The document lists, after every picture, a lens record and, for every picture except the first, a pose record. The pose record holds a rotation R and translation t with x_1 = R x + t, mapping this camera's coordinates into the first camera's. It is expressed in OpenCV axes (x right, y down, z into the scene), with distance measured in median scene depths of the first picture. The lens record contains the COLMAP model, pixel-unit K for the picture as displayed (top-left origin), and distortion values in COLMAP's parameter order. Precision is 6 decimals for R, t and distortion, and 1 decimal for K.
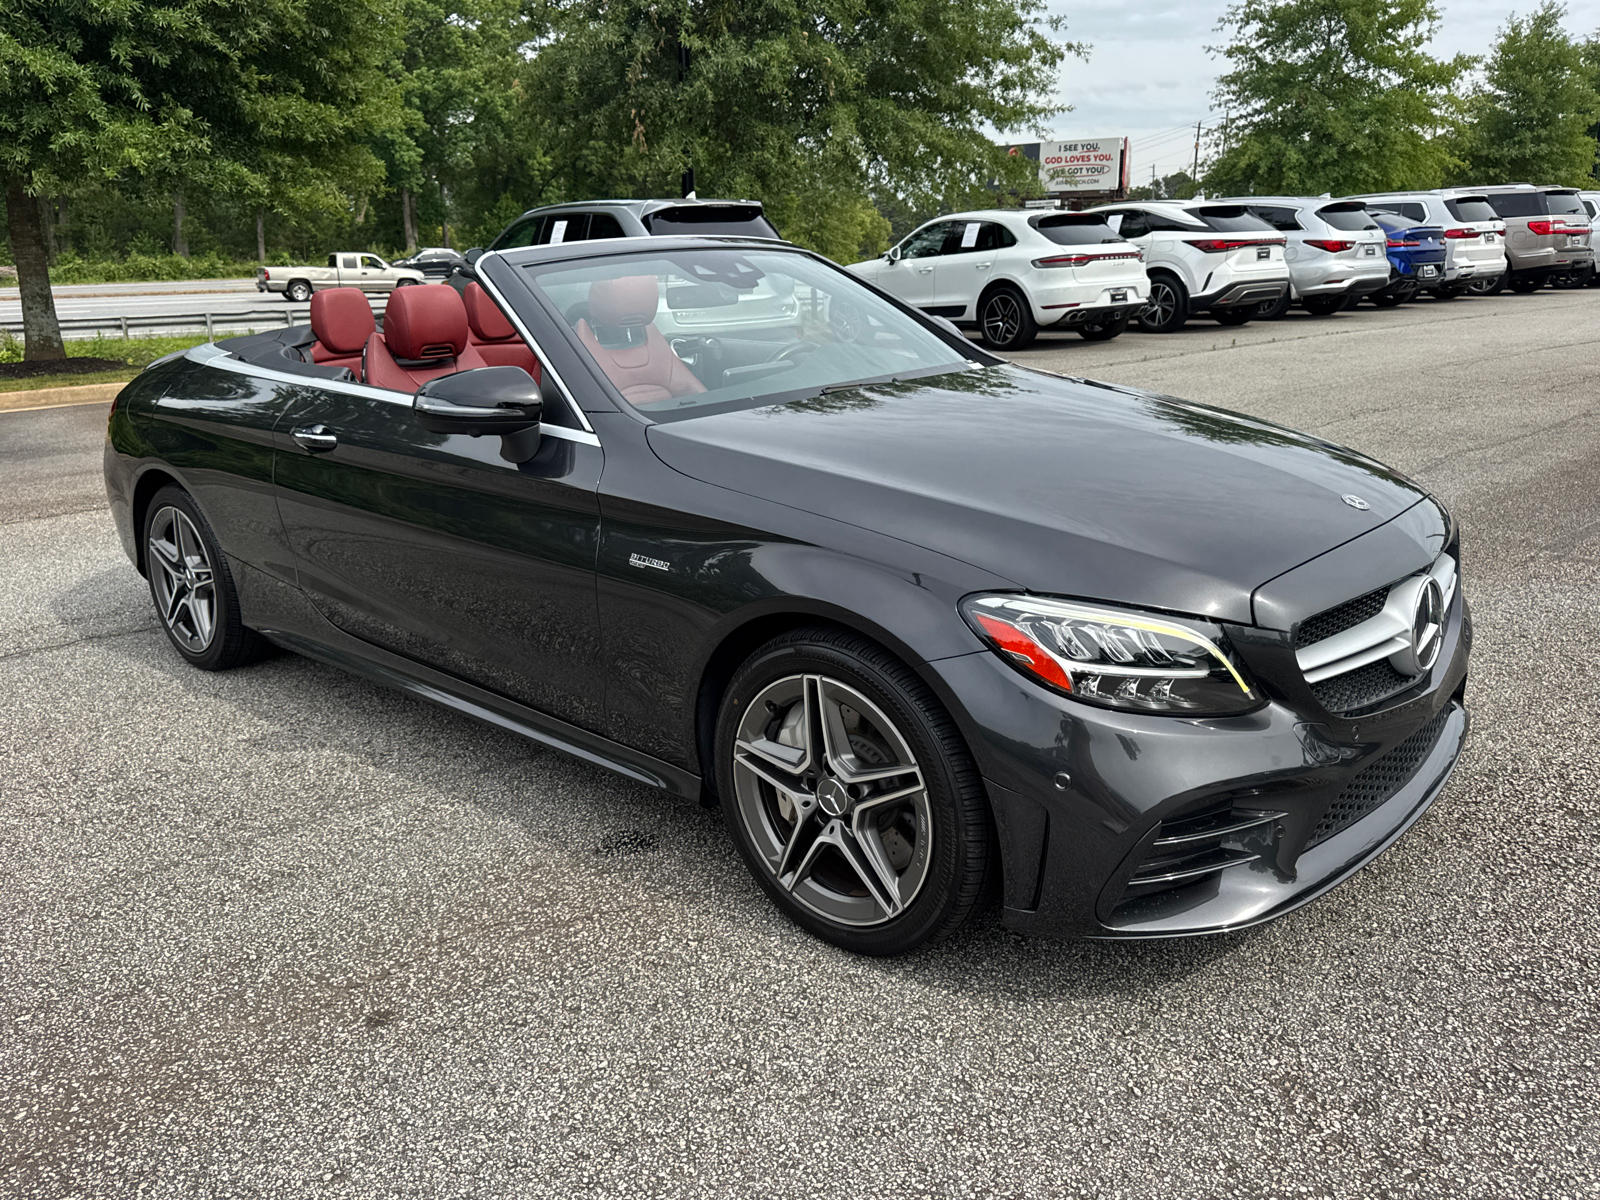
lens RADIAL K [[1294.4, 0, 804.2], [0, 1294.4, 589.8], [0, 0, 1]] dist [0.006692, -0.013171]
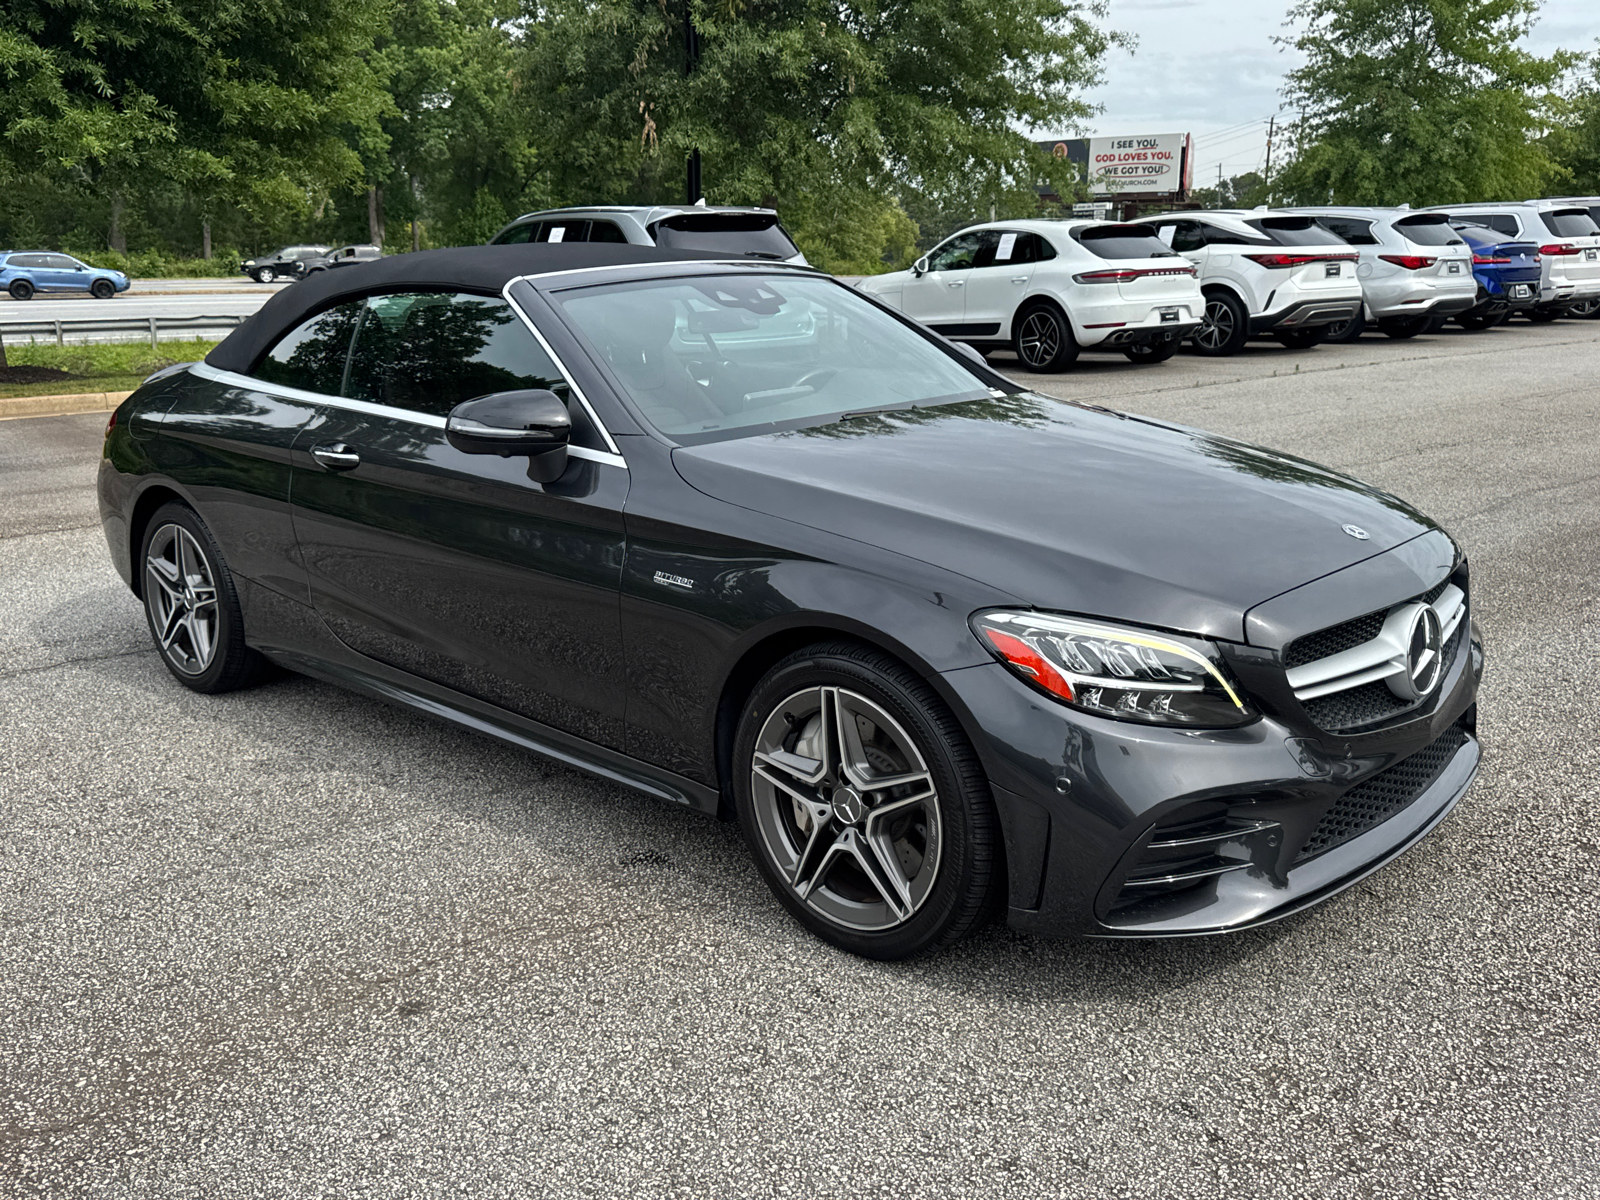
lens RADIAL K [[1498.3, 0, 798.2], [0, 1498.3, 568.3], [0, 0, 1]] dist [0.046796, -0.105793]
pose [[0.999813, 0.015681, -0.011276, -0.006816], [-0.016224, 0.998626, -0.049828, 0.028381], [0.010479, 0.050001, 0.998694, -0.204015]]
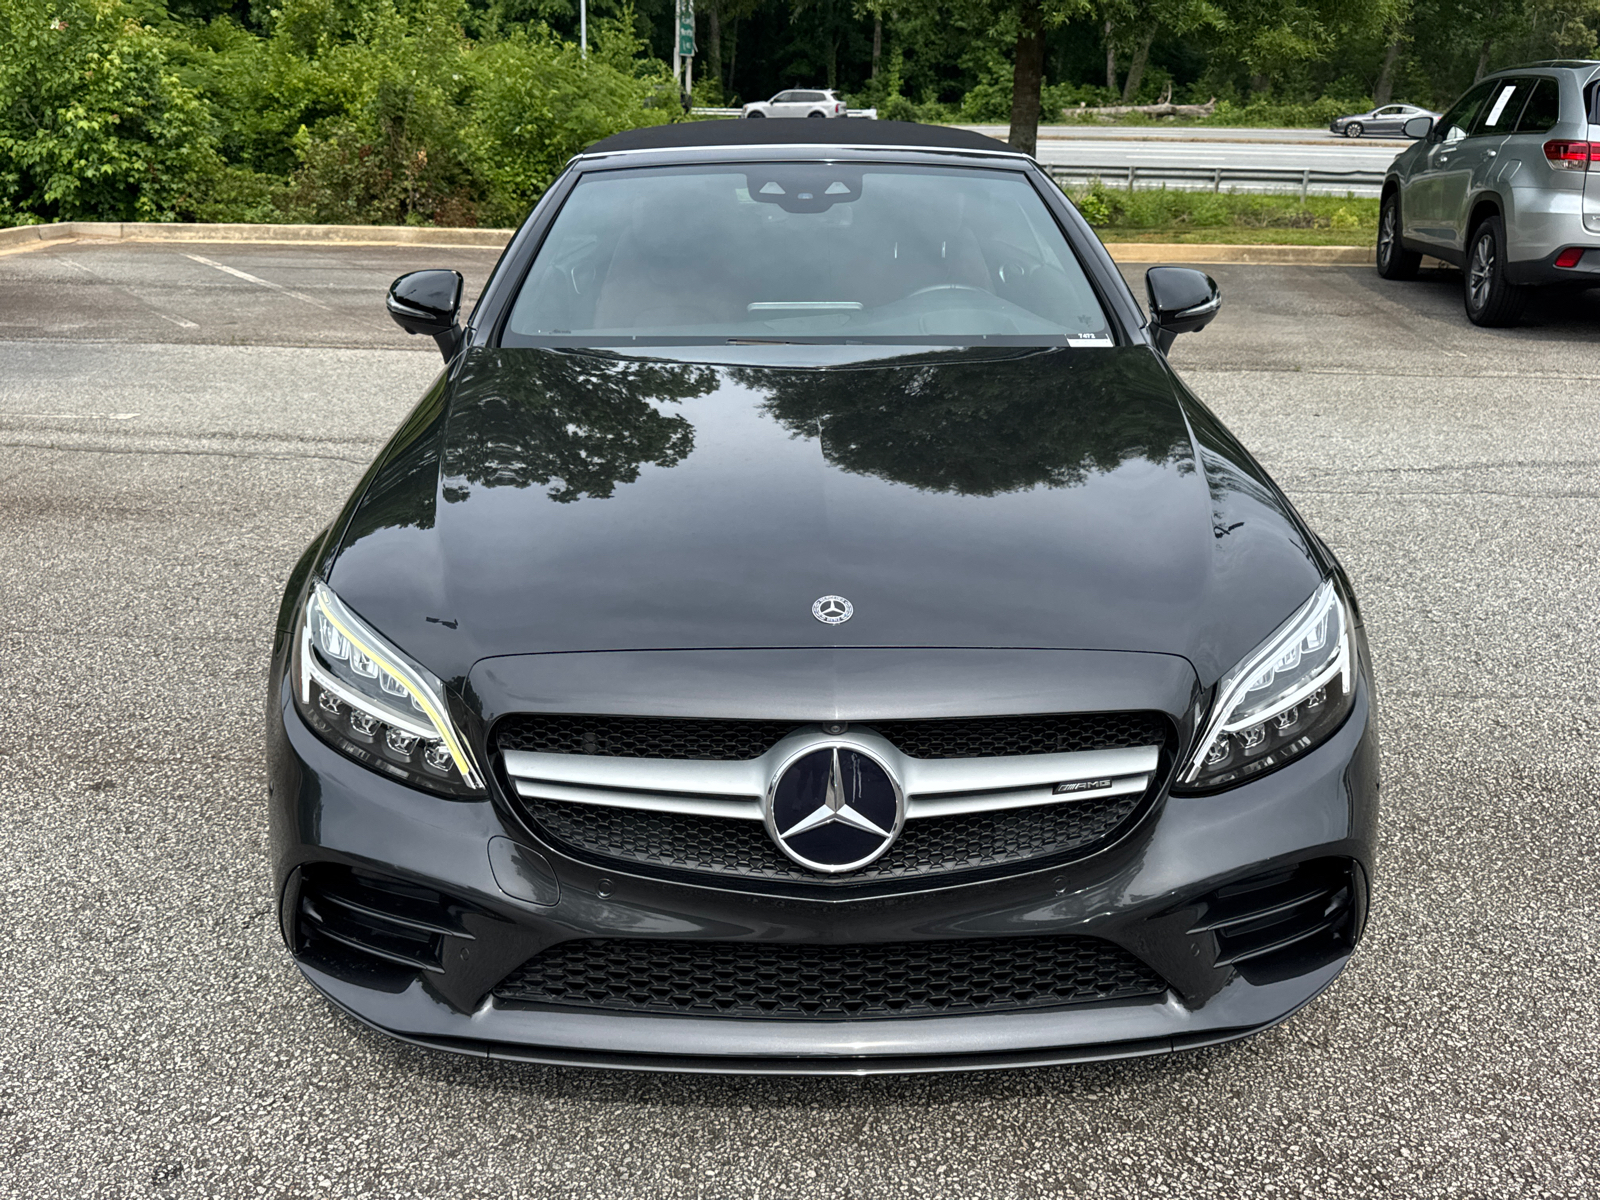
lens RADIAL K [[1504.2, 0, 792.7], [0, 1504.2, 595.6], [0, 0, 1]] dist [0.010855, -0.027109]
pose [[0.661644, 0.264788, -0.701509, 0.947563], [-0.216524, 0.963186, 0.159340, -0.191112], [0.717875, 0.046467, 0.694619, 0.418767]]
